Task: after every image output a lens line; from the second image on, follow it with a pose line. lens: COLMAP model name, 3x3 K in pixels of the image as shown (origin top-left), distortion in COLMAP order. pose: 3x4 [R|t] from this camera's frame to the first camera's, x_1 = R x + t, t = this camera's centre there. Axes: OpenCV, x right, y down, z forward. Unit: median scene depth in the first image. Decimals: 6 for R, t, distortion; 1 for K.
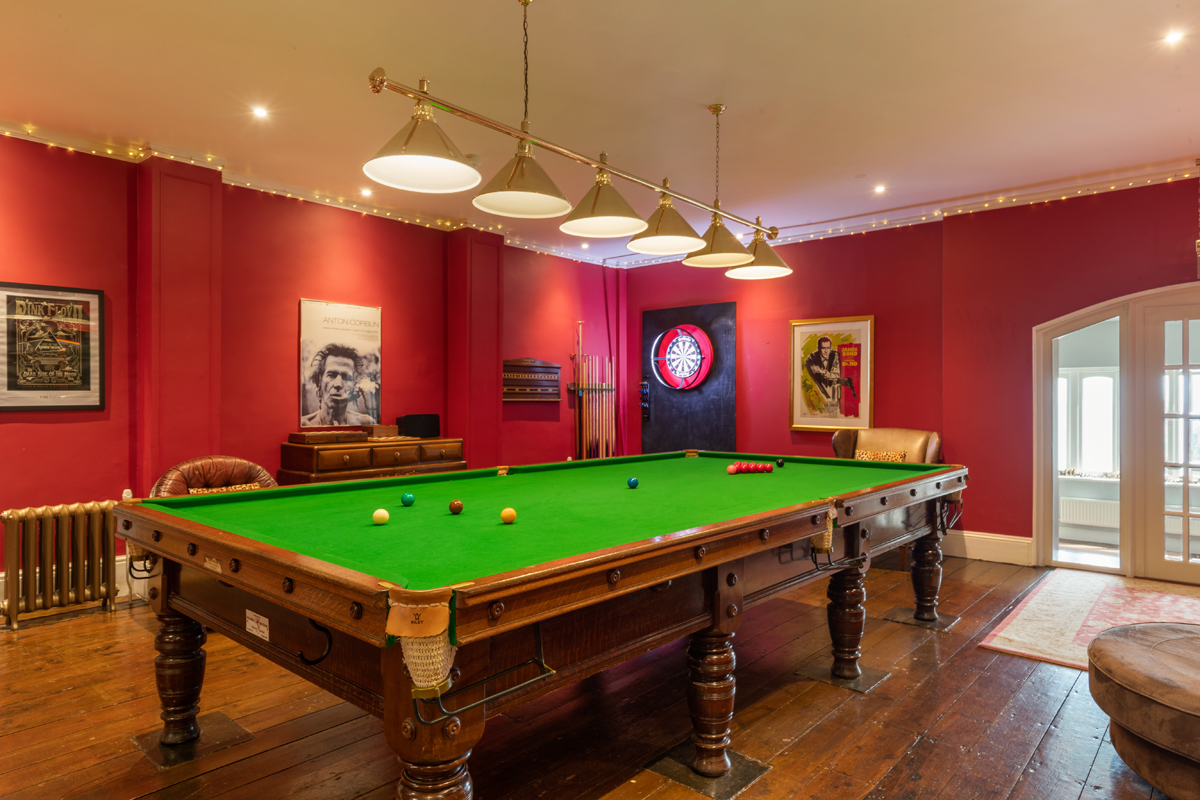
lens RADIAL K [[724.1, 0, 600.4], [0, 724.1, 401.3], [0, 0, 1]] dist [0.007180, 0.000539]
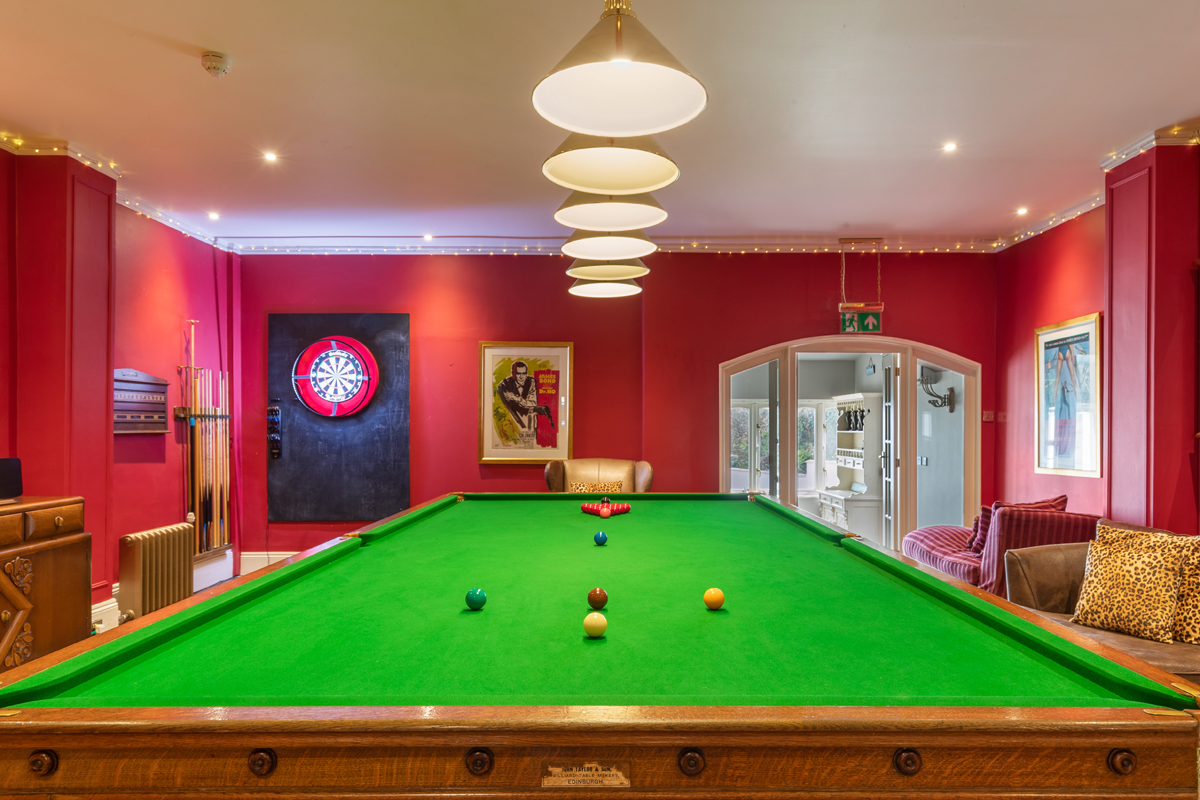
lens RADIAL K [[781.6, 0, 606.5], [0, 781.6, 421.9], [0, 0, 1]] dist [0.002089, 0.001458]
pose [[0.746102, 0.001140, 0.665830, -0.264243], [0.003789, 0.999975, -0.005958, -0.005253], [-0.665821, 0.006968, 0.746079, 0.177692]]
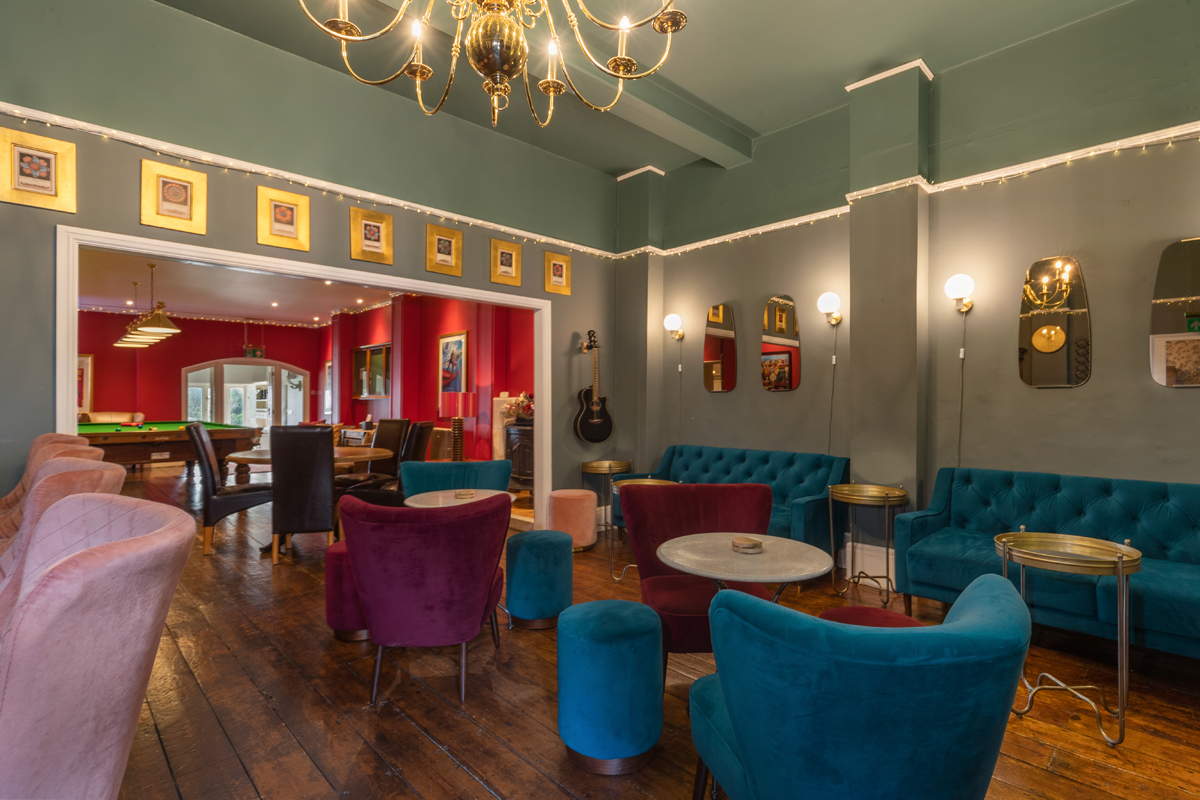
lens RADIAL K [[560.4, 0, 599.4], [0, 560.4, 399.7], [0, 0, 1]] dist [-0.001030, -0.000205]
pose [[0.057001, -0.000877, 0.998374, -1.005212], [0.006398, 0.999979, 0.000513, 0.011789], [-0.998354, 0.006359, 0.057006, -0.441803]]
